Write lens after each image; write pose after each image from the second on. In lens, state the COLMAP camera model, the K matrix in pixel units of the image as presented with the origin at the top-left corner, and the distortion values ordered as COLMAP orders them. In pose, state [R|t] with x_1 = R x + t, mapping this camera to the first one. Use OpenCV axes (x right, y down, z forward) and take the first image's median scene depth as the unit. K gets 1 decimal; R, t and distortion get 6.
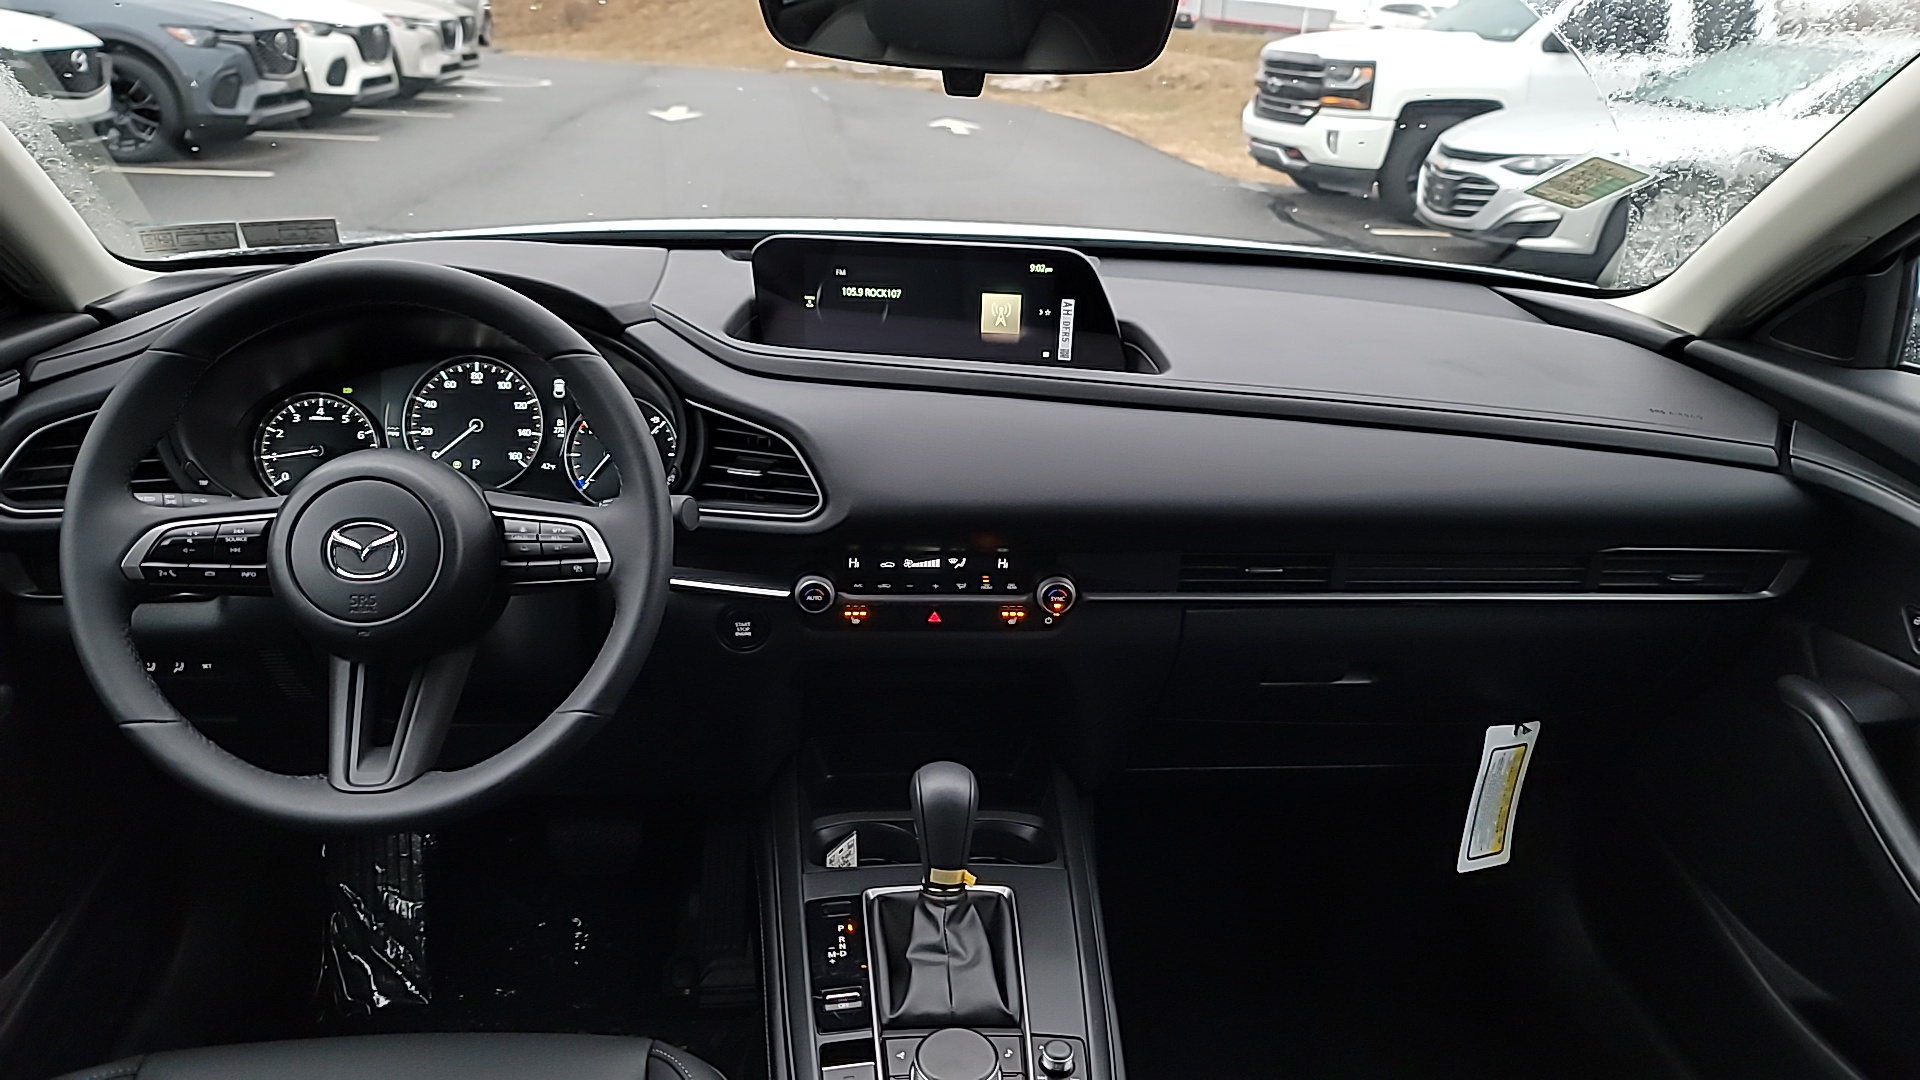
lens RADIAL K [[1445.8, 0, 958.4], [0, 1445.8, 509.9], [0, 0, 1]] dist [0.005699, -0.026509]
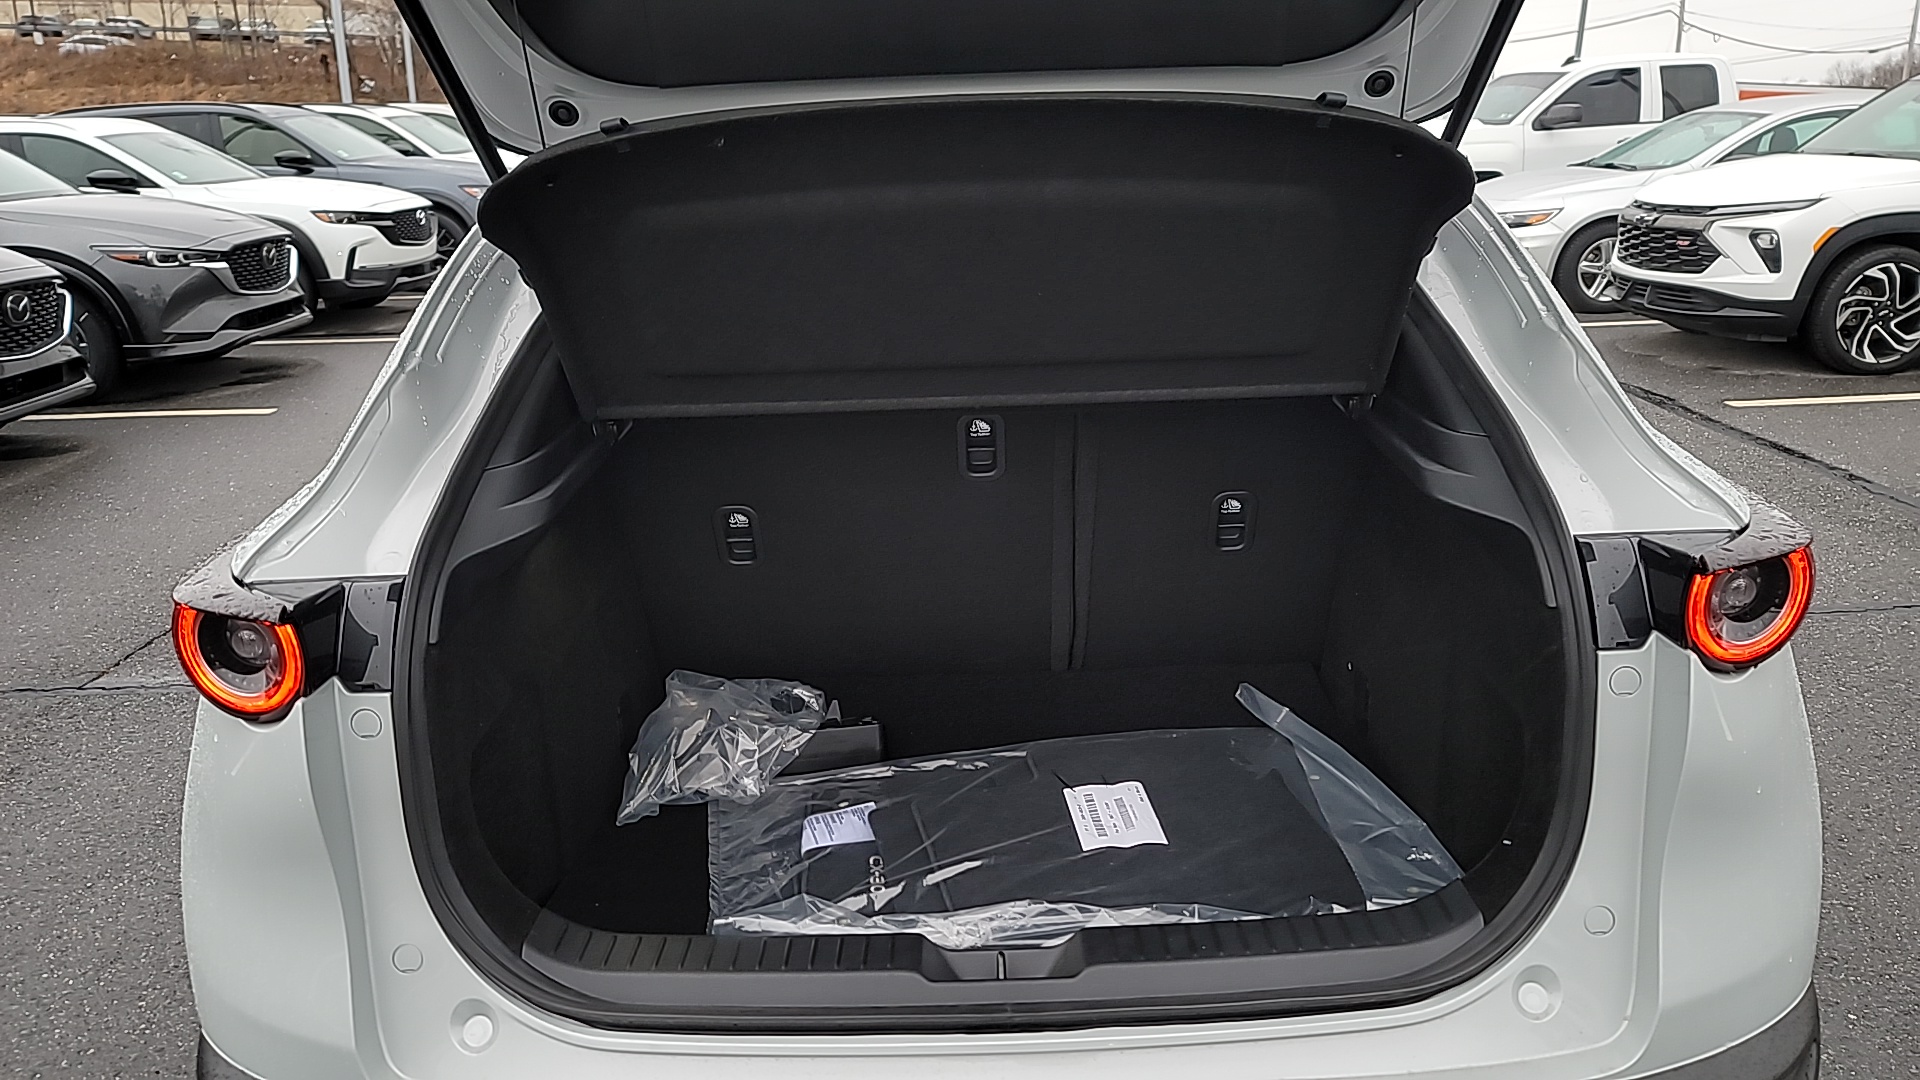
lens RADIAL K [[1385.7, 0, 986.7], [0, 1385.7, 557.5], [0, 0, 1]] dist [0.073509, -0.085275]
pose [[0.995299, -0.049206, -0.083419, 0.021111], [0.047071, 0.998516, -0.027370, 0.062445], [0.084643, 0.023315, 0.996139, -0.233397]]
